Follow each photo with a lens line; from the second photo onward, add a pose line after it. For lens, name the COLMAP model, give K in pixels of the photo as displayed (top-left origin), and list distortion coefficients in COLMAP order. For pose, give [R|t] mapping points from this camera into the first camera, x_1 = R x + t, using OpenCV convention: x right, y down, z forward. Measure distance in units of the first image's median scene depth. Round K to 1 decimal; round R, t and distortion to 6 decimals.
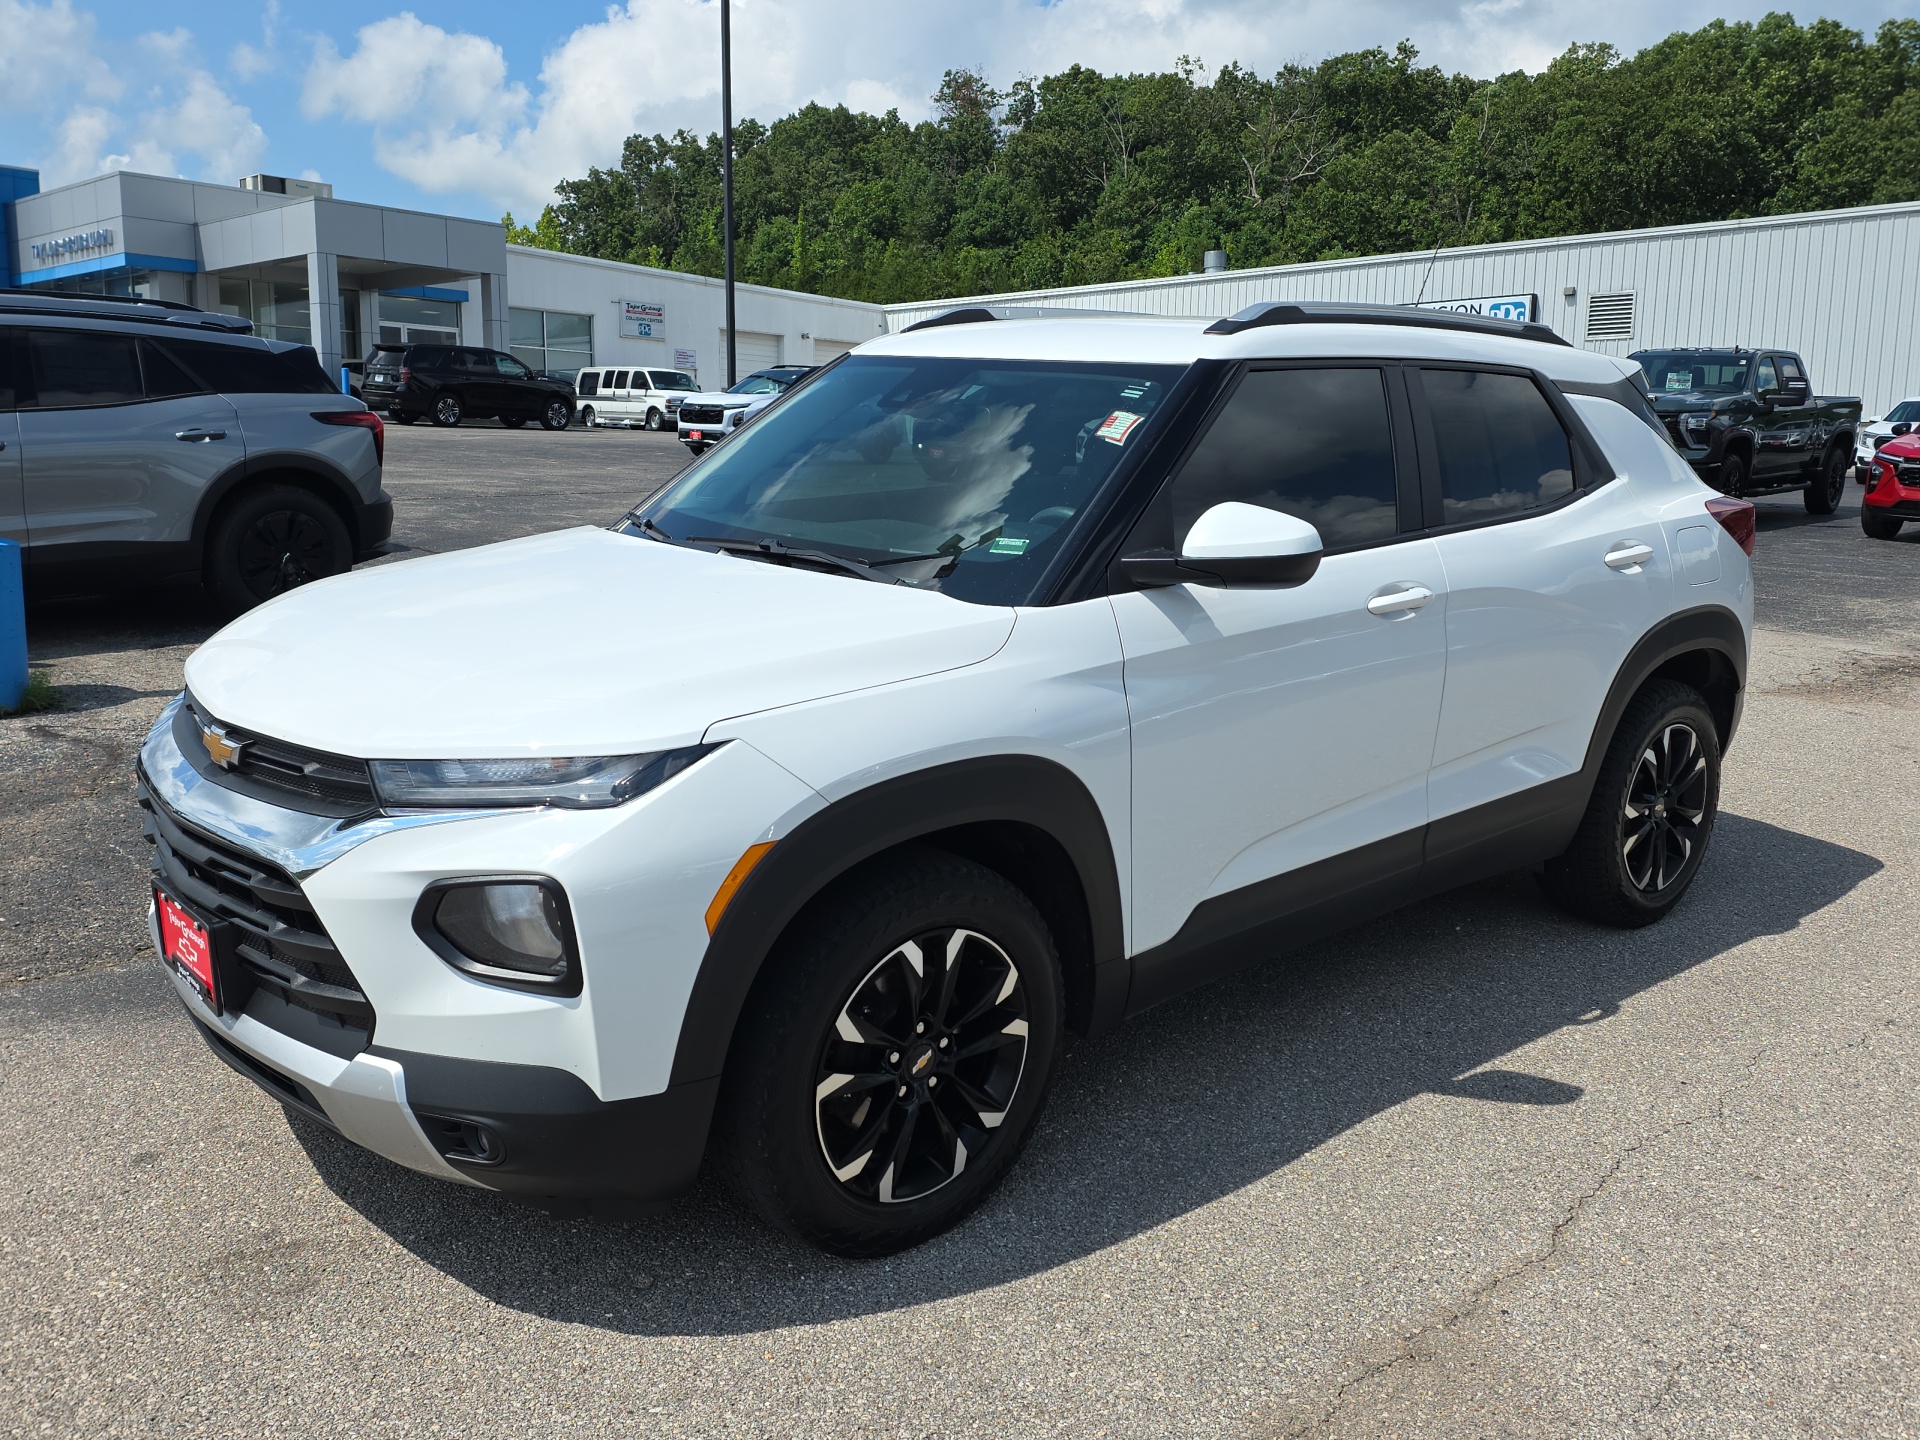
lens RADIAL K [[1613.6, 0, 937.9], [0, 1613.6, 715.3], [0, 0, 1]] dist [0.099751, -0.113594]
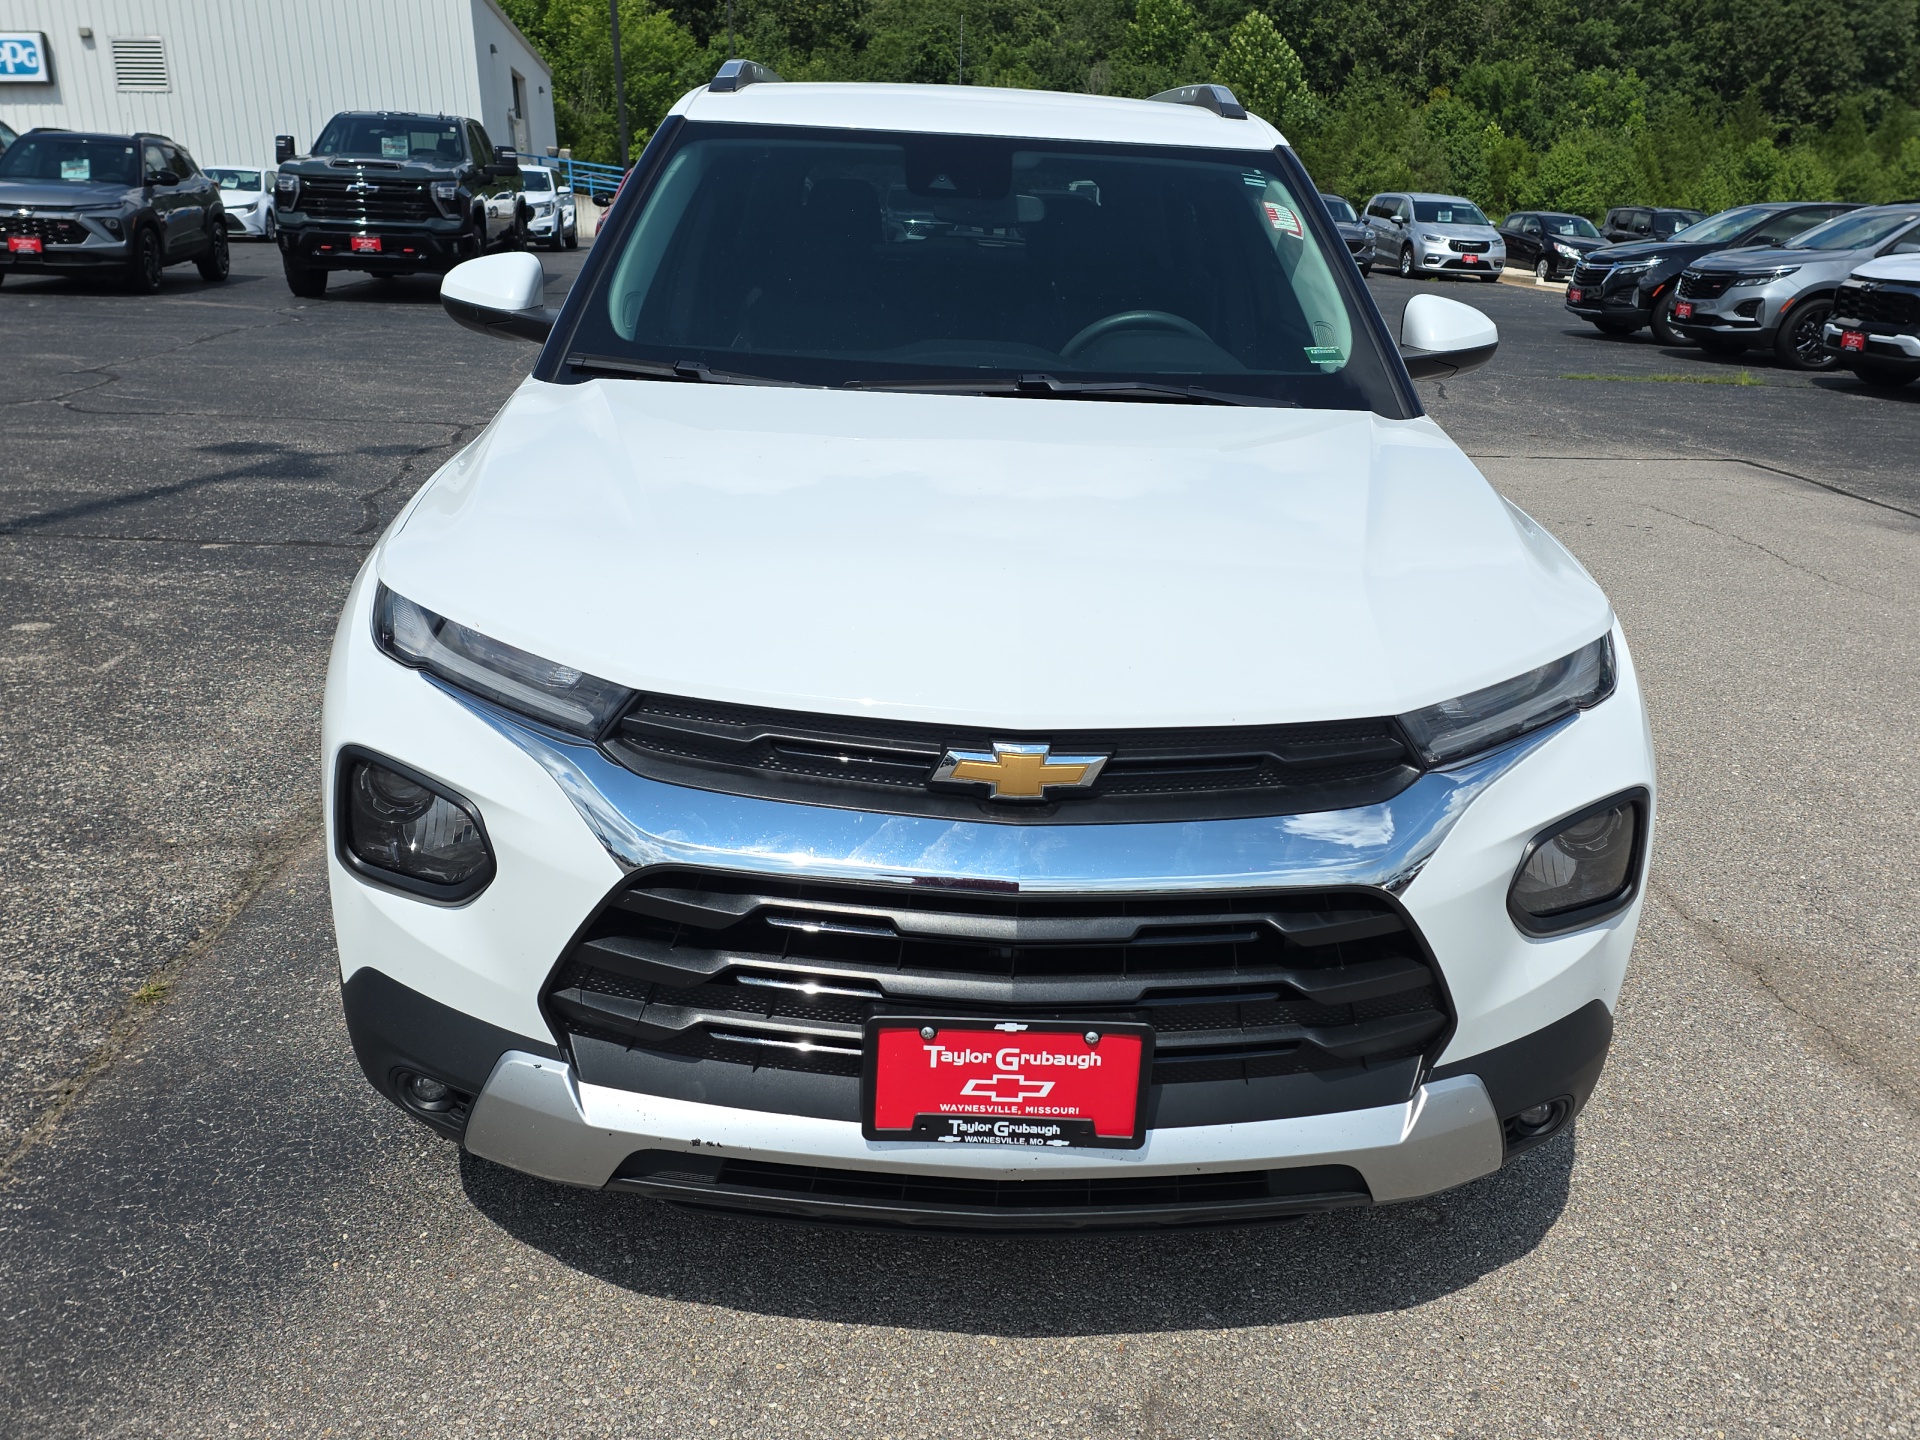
lens RADIAL K [[1613.6, 0, 937.9], [0, 1613.6, 715.3], [0, 0, 1]] dist [0.099751, -0.113594]
pose [[0.618261, -0.242273, 0.747702, -0.763181], [0.137421, 0.969974, 0.200663, -0.111202], [-0.773866, -0.021312, 0.632990, 0.512083]]
